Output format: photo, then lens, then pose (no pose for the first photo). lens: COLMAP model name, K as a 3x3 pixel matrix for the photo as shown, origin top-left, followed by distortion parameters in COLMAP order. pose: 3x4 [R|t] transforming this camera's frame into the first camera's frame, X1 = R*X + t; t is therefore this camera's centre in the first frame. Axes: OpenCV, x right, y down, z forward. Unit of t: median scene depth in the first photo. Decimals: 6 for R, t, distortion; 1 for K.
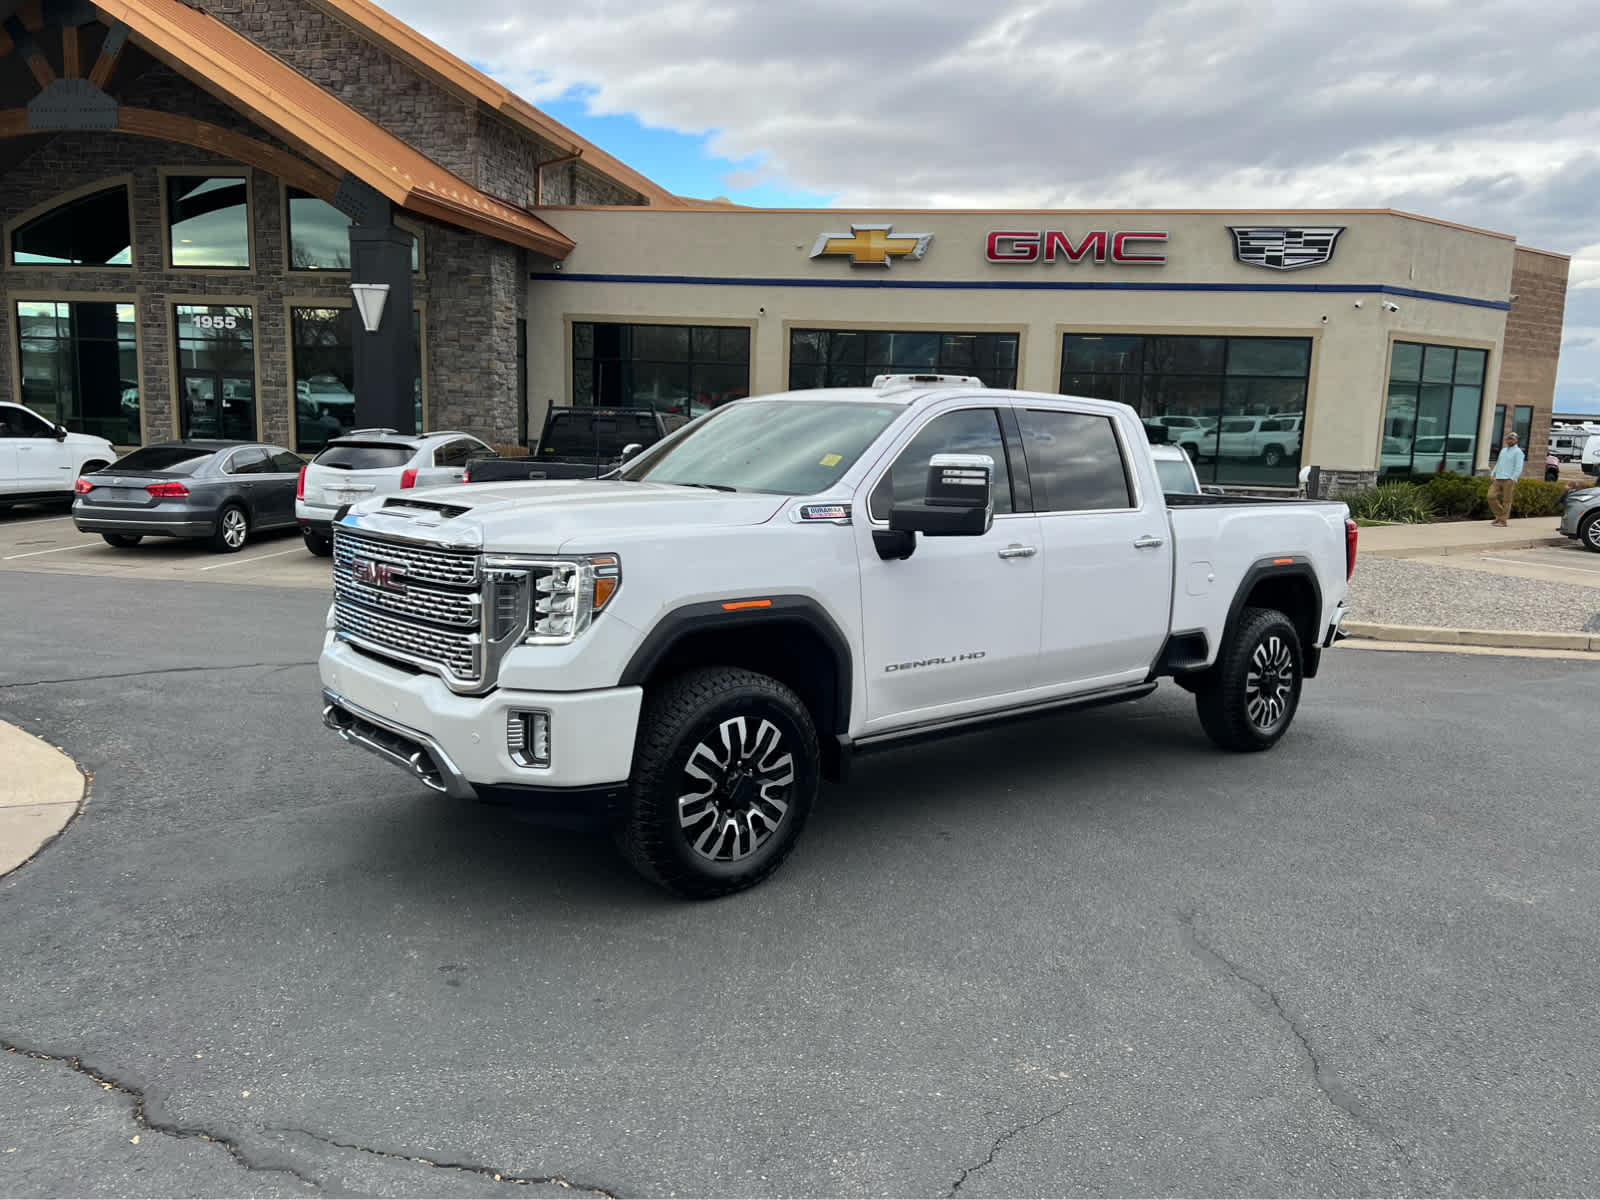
lens RADIAL K [[1164.9, 0, 818.5], [0, 1164.9, 576.0], [0, 0, 1]] dist [0.061301, -0.061170]
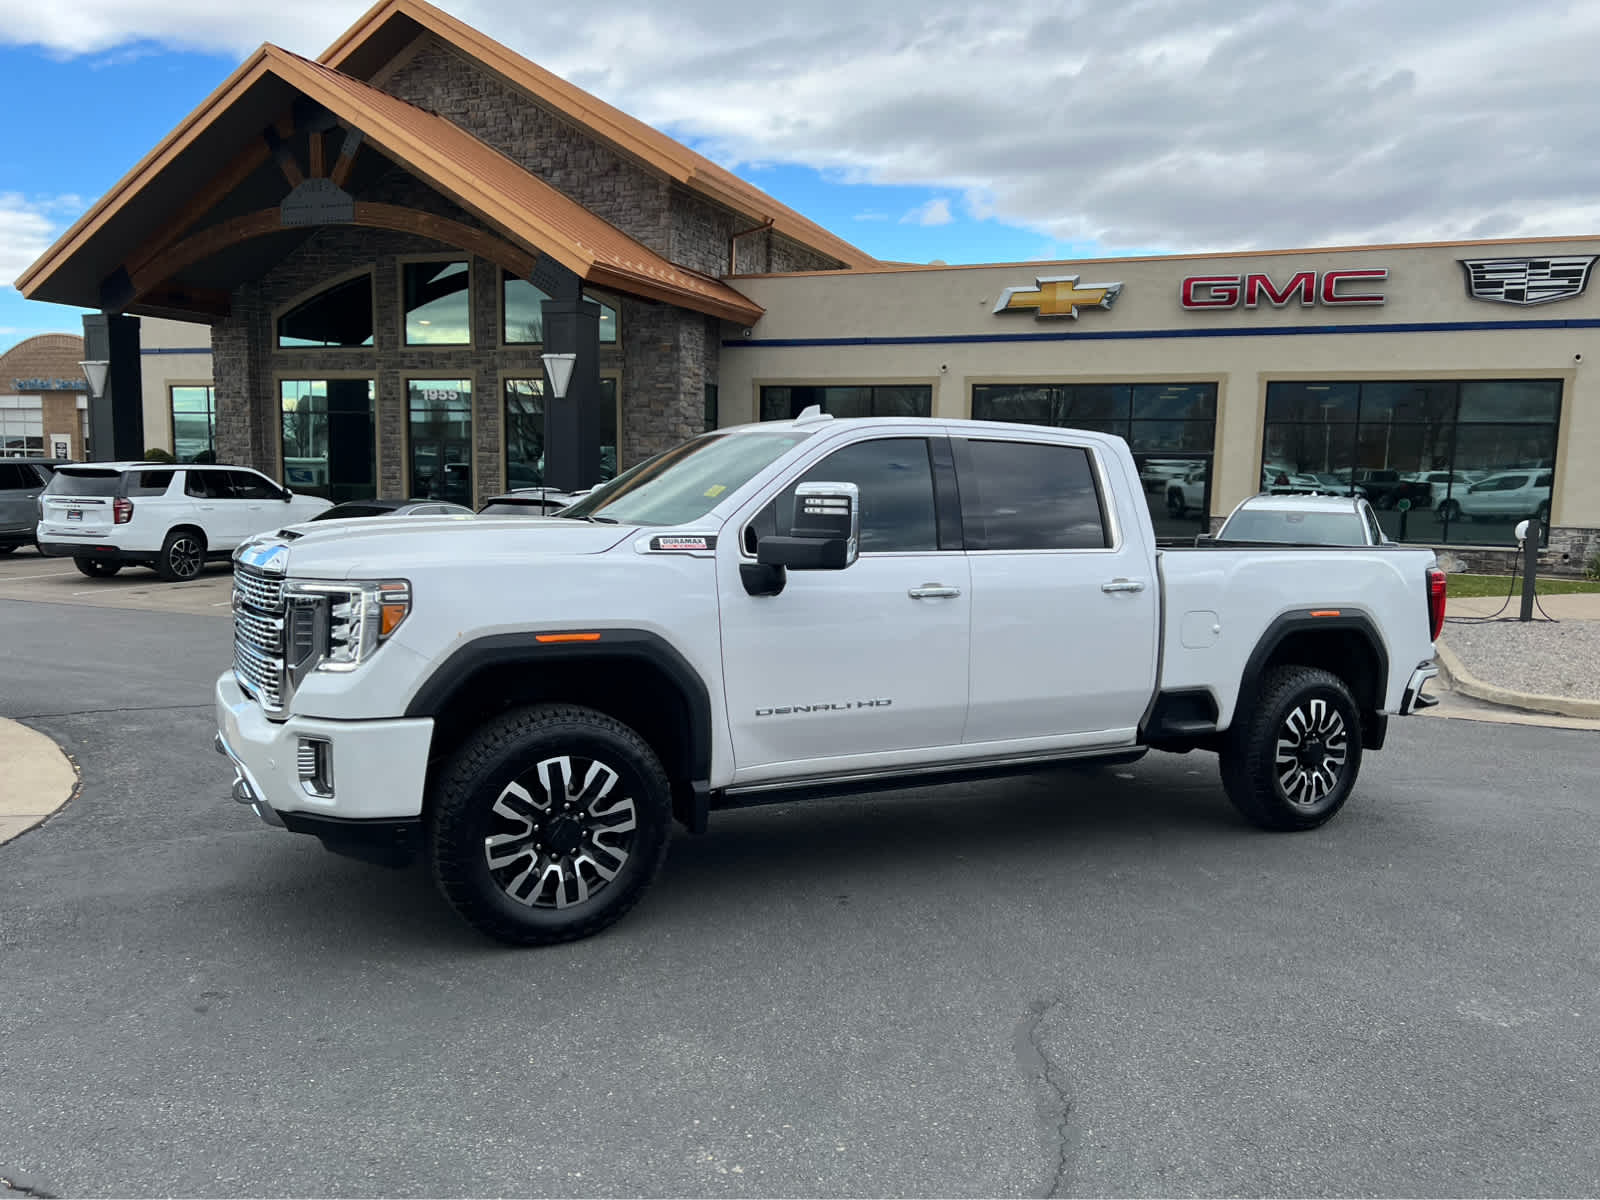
lens RADIAL K [[1168.2, 0, 810.7], [0, 1168.2, 599.8], [0, 0, 1]] dist [0.058627, -0.064028]
pose [[0.978367, 0.011416, -0.206561, 0.066418], [-0.018541, 0.999297, -0.032591, 0.004279], [0.206044, 0.035716, 0.977891, 0.021201]]
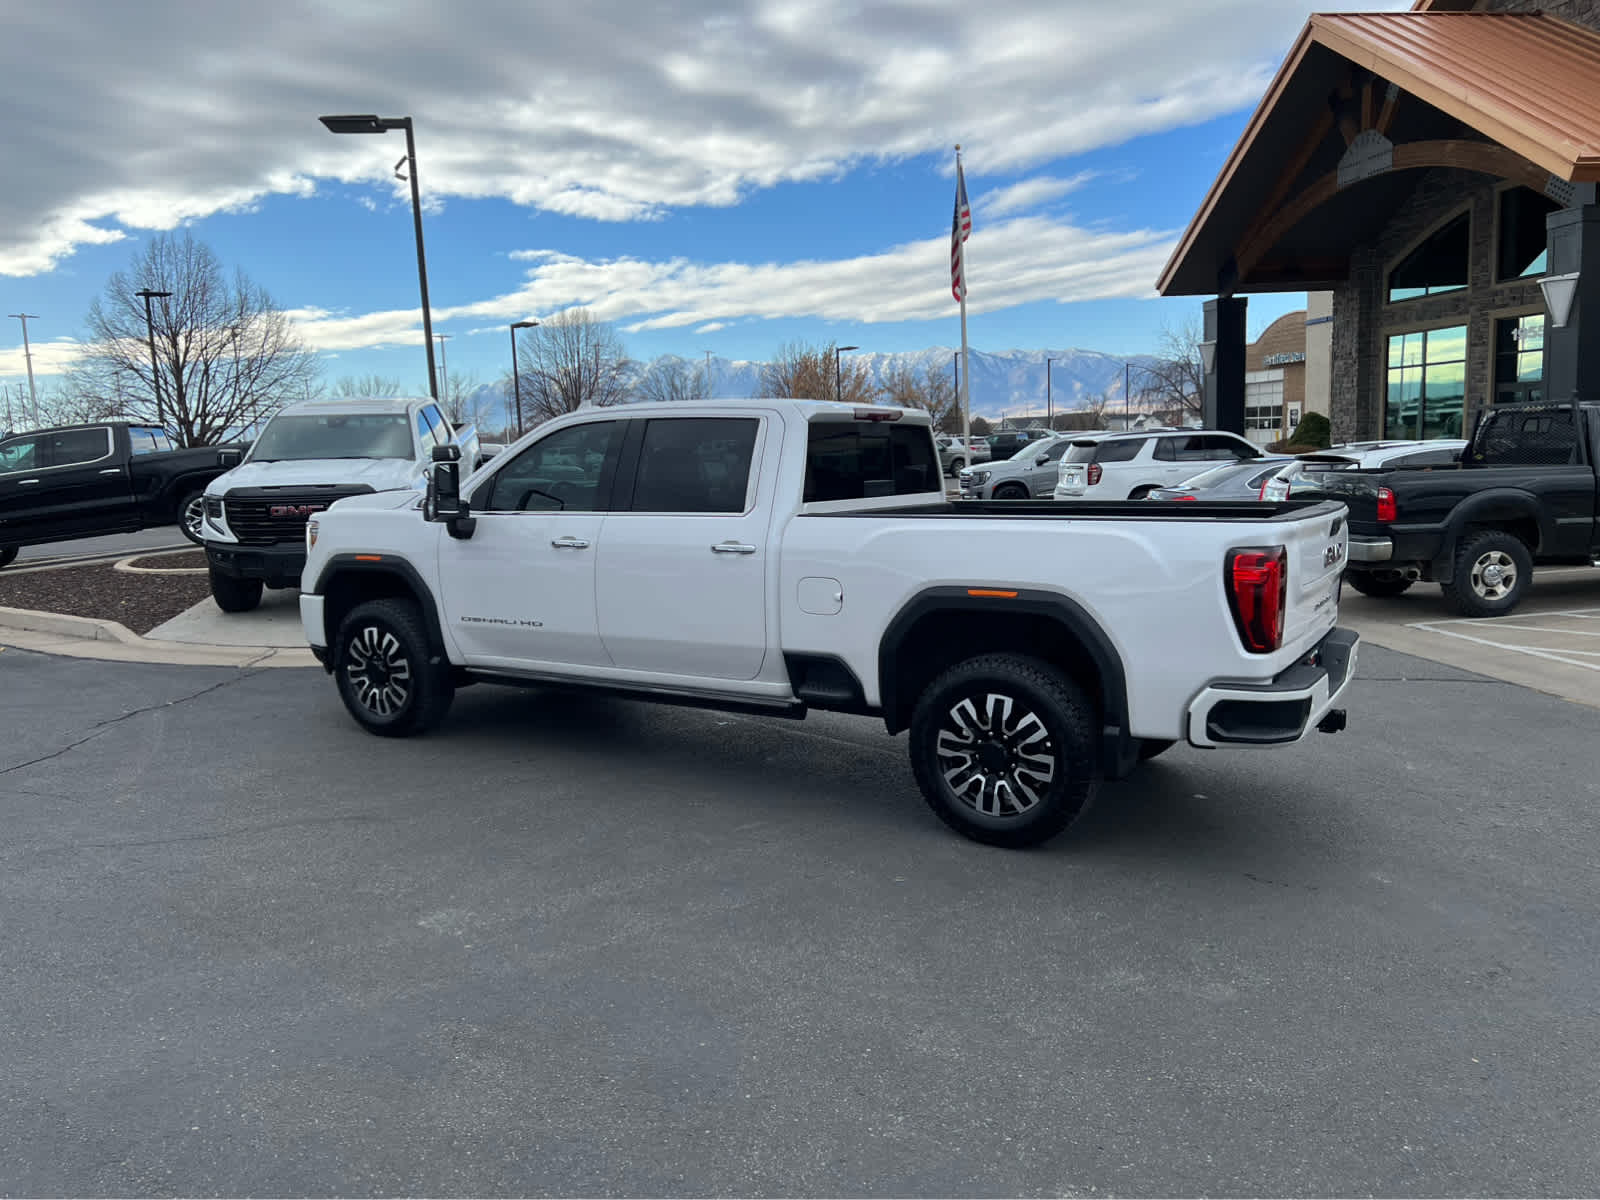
lens RADIAL K [[1186.6, 0, 838.0], [0, 1186.6, 607.0], [0, 0, 1]] dist [0.062363, -0.074276]
pose [[0.313340, 0.089458, -0.945418, 0.351656], [-0.082179, 0.994373, 0.066853, -0.014973], [0.946079, 0.056746, 0.318928, 0.220204]]
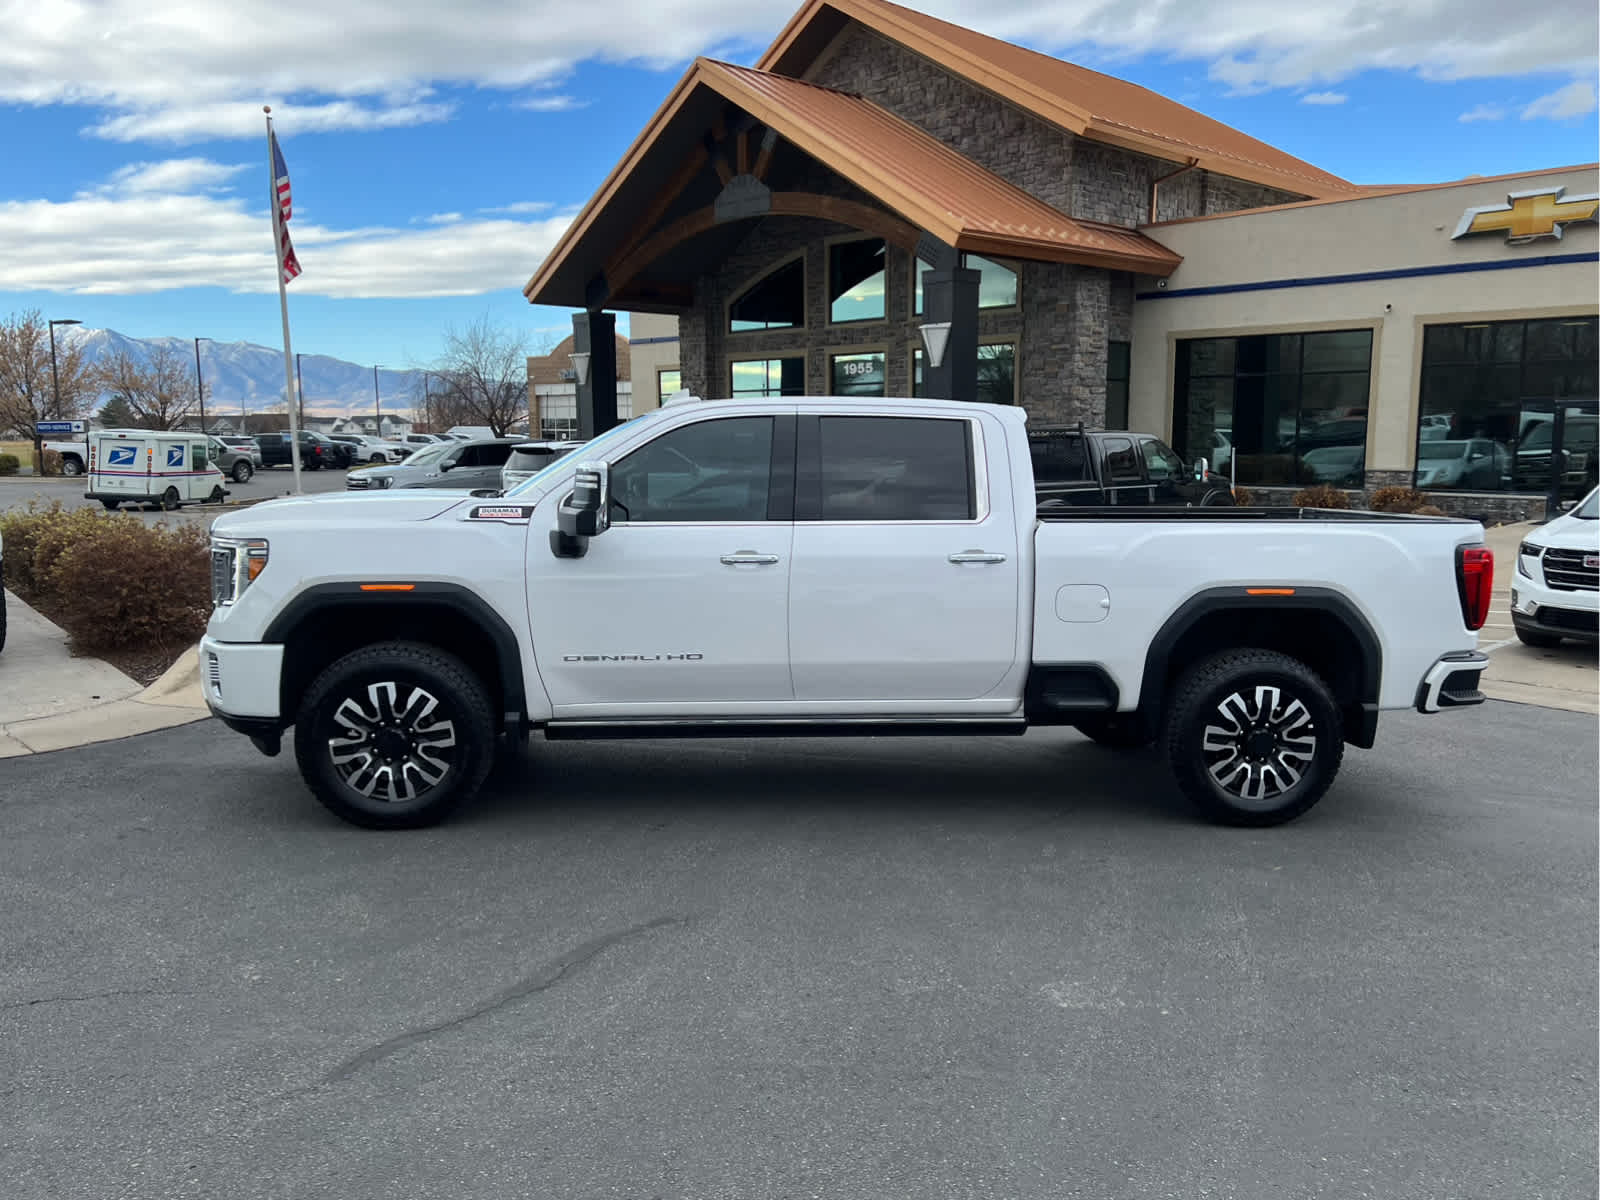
lens RADIAL K [[1206.2, 0, 816.6], [0, 1206.2, 597.8], [0, 0, 1]] dist [0.063564, -0.077212]
pose [[0.806591, 0.046475, -0.589280, 0.207619], [-0.052438, 0.998600, 0.006983, 0.000614], [0.588779, 0.025268, 0.807899, 0.050698]]
